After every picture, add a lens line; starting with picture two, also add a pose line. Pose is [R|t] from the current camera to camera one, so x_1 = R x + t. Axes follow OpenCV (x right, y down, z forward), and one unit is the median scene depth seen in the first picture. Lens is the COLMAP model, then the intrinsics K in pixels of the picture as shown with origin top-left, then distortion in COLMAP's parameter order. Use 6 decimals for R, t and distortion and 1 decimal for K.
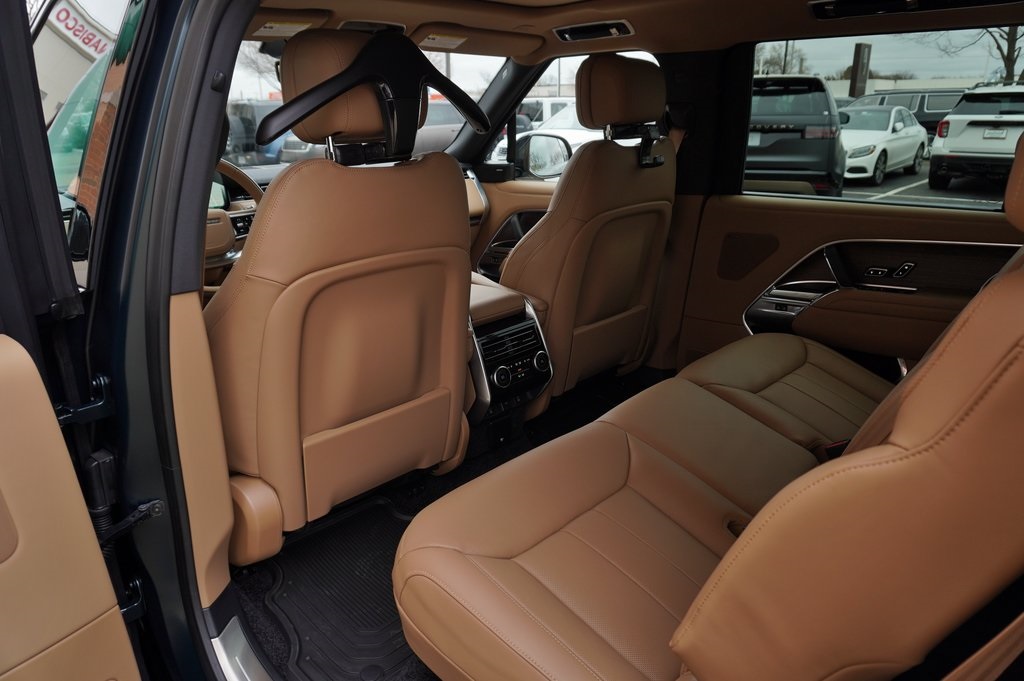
lens RADIAL K [[691.1, 0, 512.0], [0, 691.1, 340.5], [0, 0, 1]] dist [-0.051565, 0.036626]
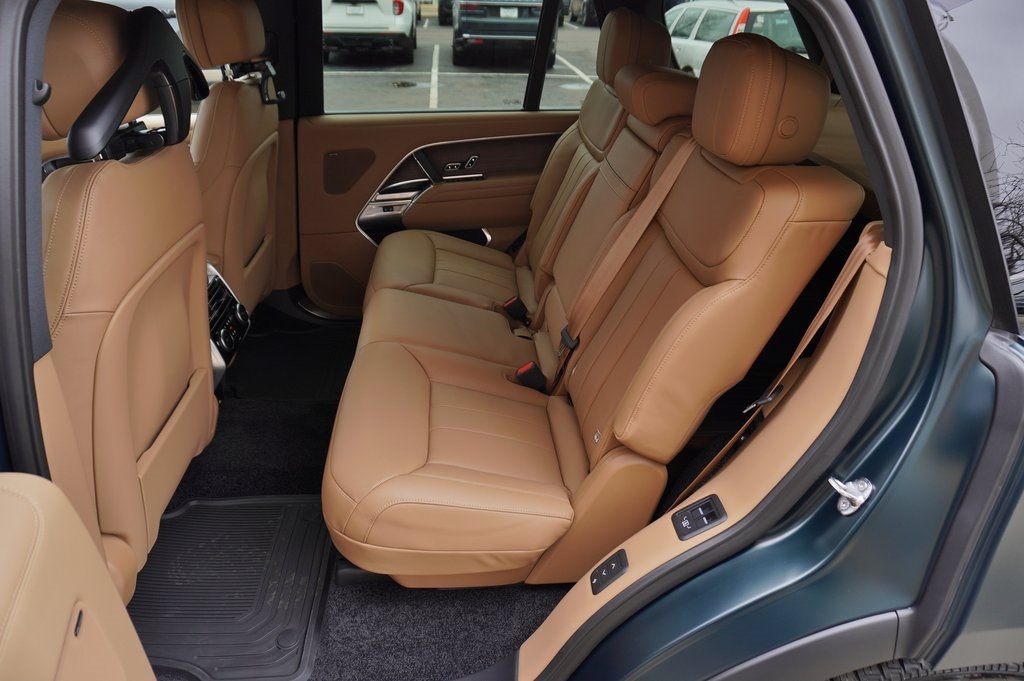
lens RADIAL K [[691.1, 0, 512.0], [0, 691.1, 340.5], [0, 0, 1]] dist [-0.051565, 0.036626]
pose [[0.660670, -0.334751, 0.671906, -0.360963], [0.217705, 0.942041, 0.255271, -0.096482], [-0.718415, -0.022372, 0.695255, 0.015866]]
